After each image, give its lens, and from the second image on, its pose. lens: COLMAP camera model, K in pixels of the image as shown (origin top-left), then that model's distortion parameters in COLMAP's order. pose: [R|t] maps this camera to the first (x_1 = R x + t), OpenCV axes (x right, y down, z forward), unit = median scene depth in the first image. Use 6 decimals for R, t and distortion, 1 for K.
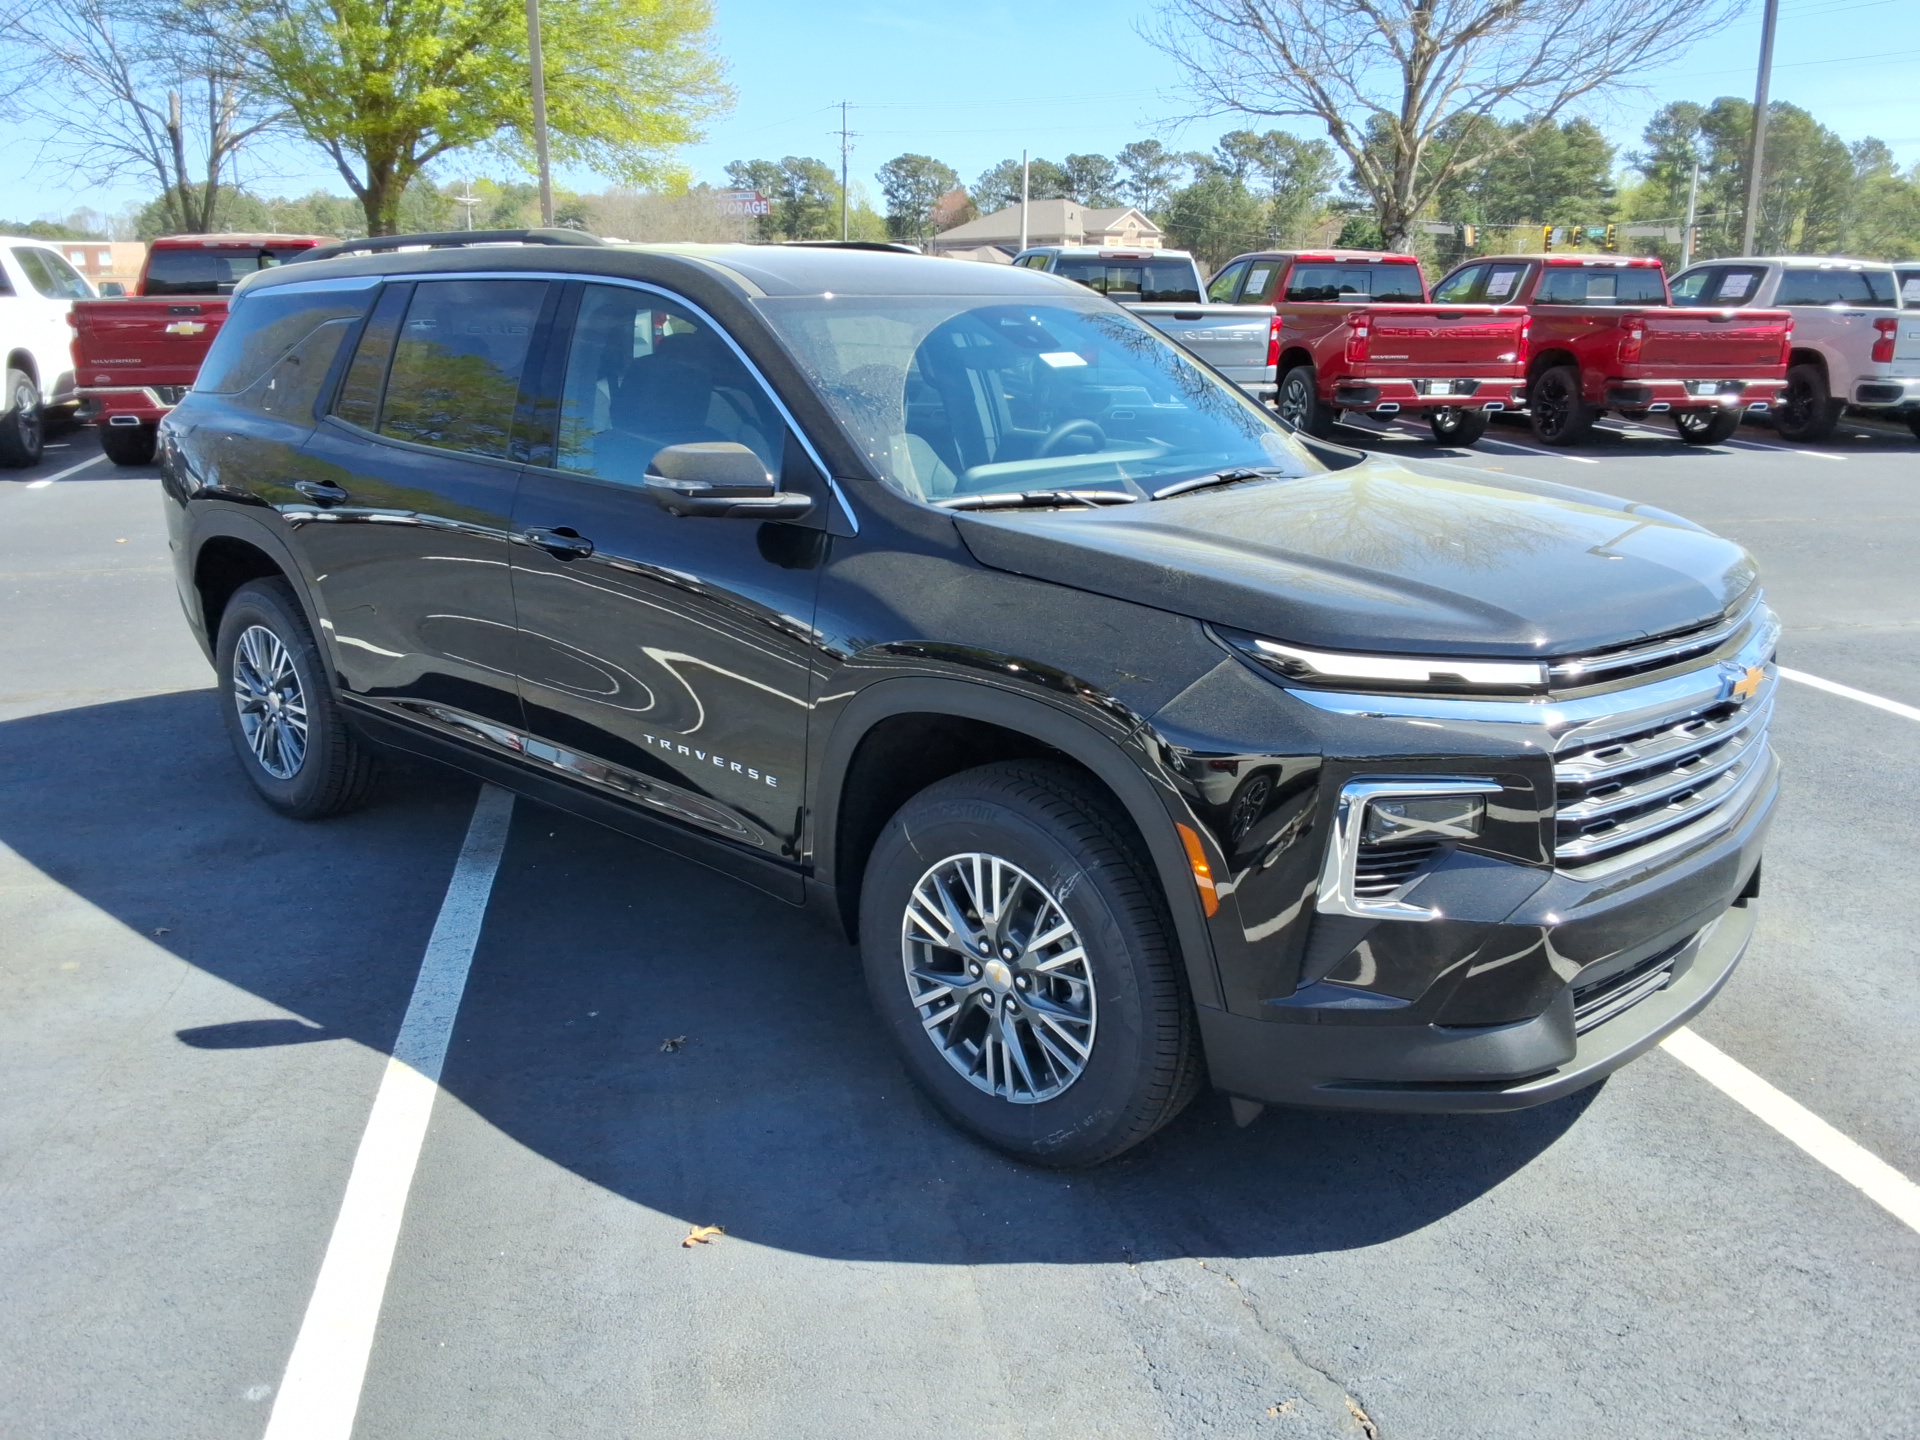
lens RADIAL K [[1544.2, 0, 975.3], [0, 1544.2, 704.6], [0, 0, 1]] dist [0.134578, -0.208340]
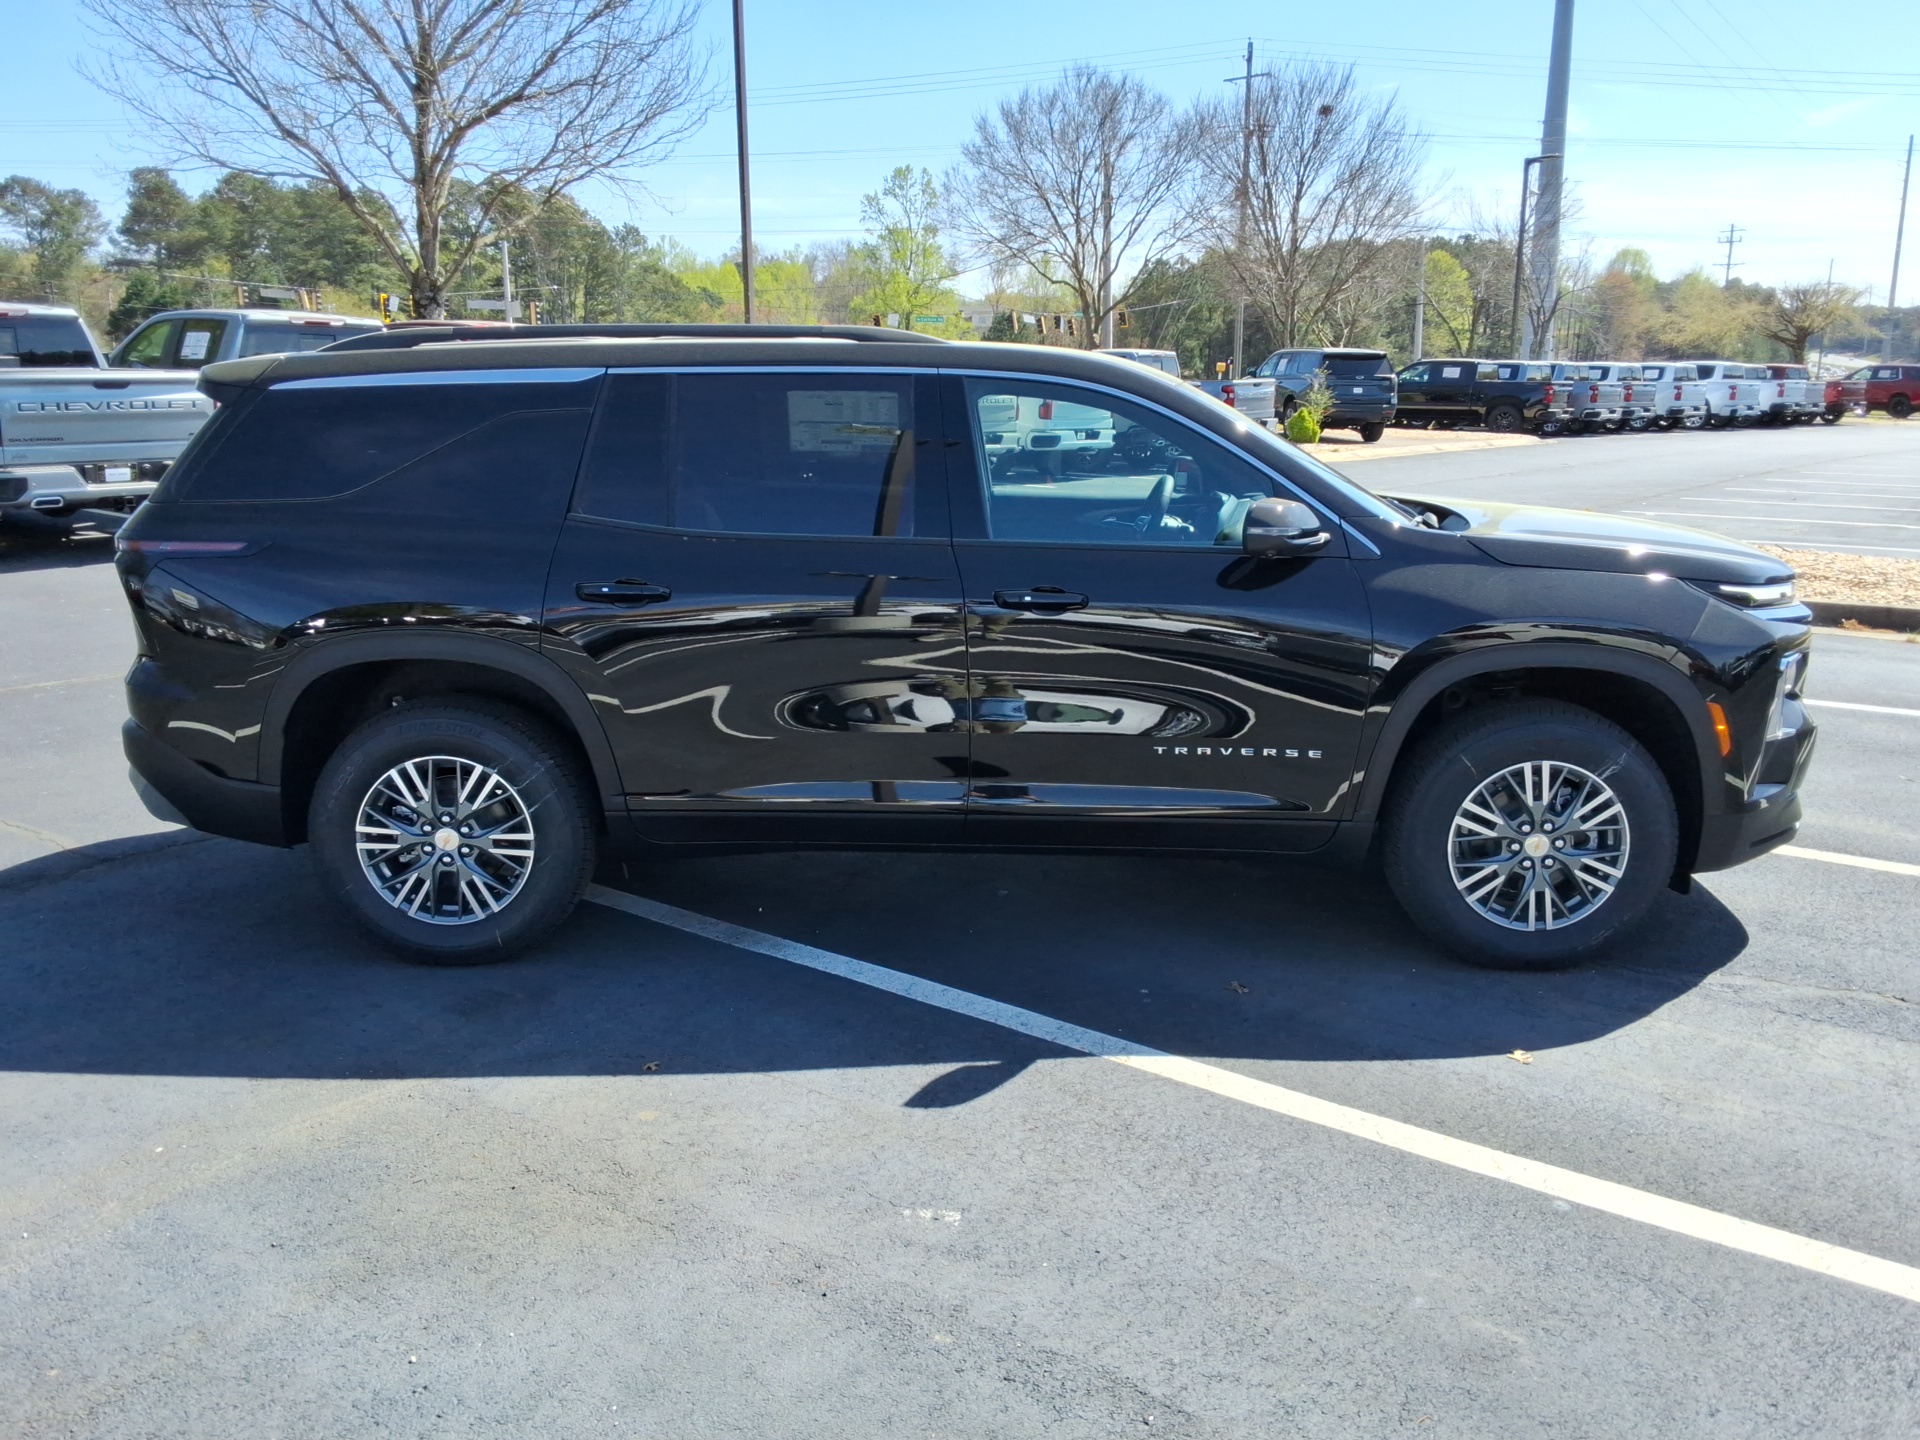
lens RADIAL K [[1544.2, 0, 975.3], [0, 1544.2, 704.6], [0, 0, 1]] dist [0.134578, -0.208340]
pose [[0.748459, -0.145365, 0.647054, -0.352178], [0.170196, 0.985107, 0.024443, -0.021390], [-0.640971, 0.091831, 0.762052, 0.057197]]
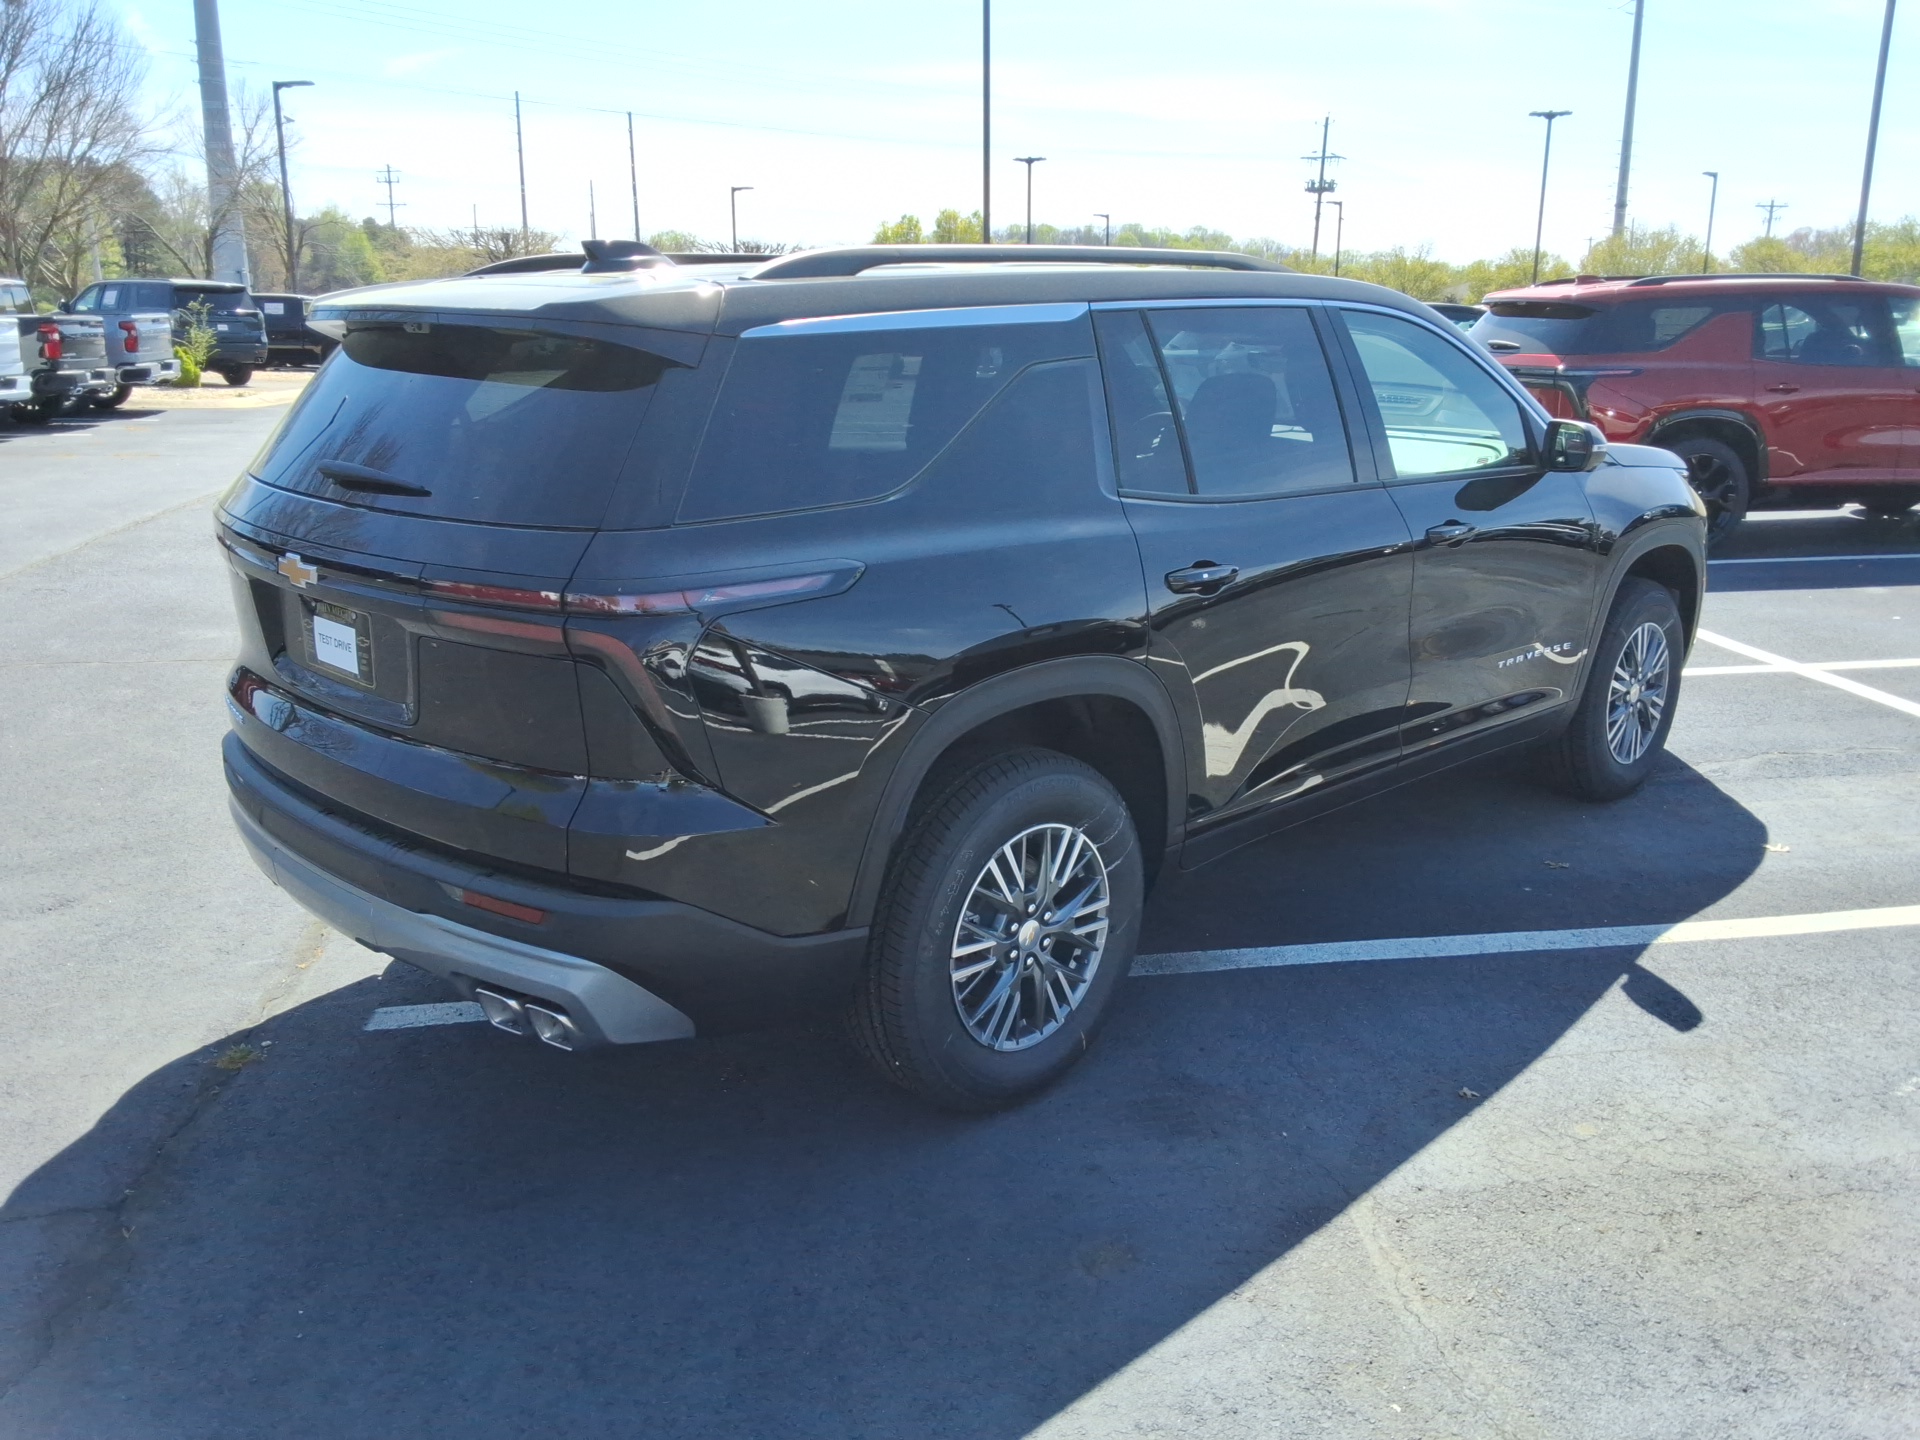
lens RADIAL K [[1556.8, 0, 959.1], [0, 1556.8, 684.3], [0, 0, 1]] dist [0.108282, -0.187374]
pose [[0.037341, -0.235887, 0.971063, -0.478728], [0.243555, 0.944585, 0.220090, -0.114787], [-0.969168, 0.228289, 0.092723, 0.423769]]
